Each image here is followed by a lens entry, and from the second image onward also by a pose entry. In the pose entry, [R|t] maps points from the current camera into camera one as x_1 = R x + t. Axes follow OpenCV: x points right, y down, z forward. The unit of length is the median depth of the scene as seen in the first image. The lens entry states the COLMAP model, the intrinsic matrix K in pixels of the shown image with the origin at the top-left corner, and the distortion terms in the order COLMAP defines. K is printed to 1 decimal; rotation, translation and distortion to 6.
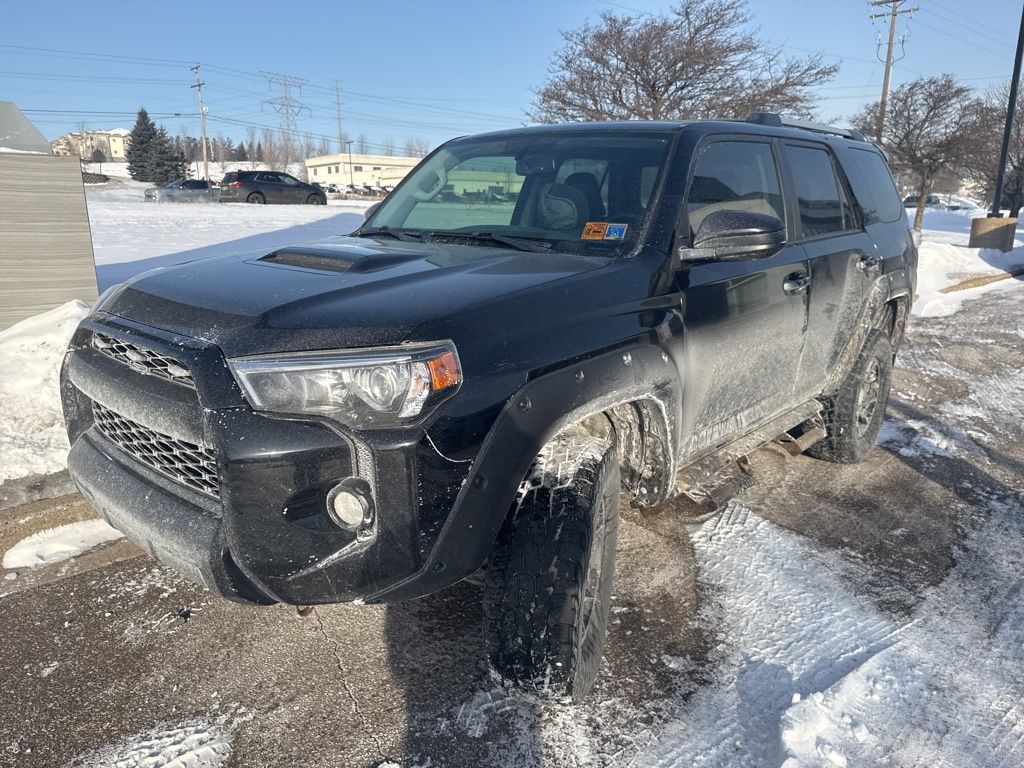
lens RADIAL K [[723.1, 0, 513.1], [0, 723.1, 388.0], [0, 0, 1]] dist [0.023222, -0.027276]
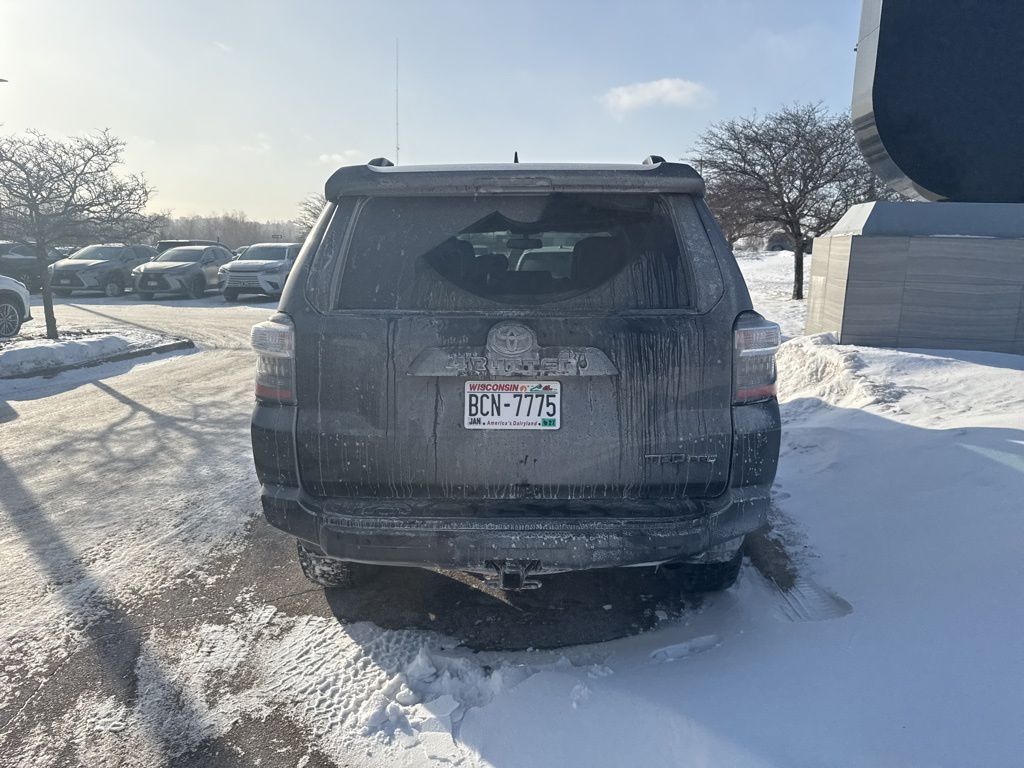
lens RADIAL K [[723.1, 0, 520.8], [0, 723.1, 375.4], [0, 0, 1]] dist [0.023222, -0.027276]
pose [[-0.766450, 0.101465, -0.634239, 1.235158], [-0.168012, 0.921393, 0.350439, -0.657072], [0.619940, 0.375154, -0.689154, 2.474537]]
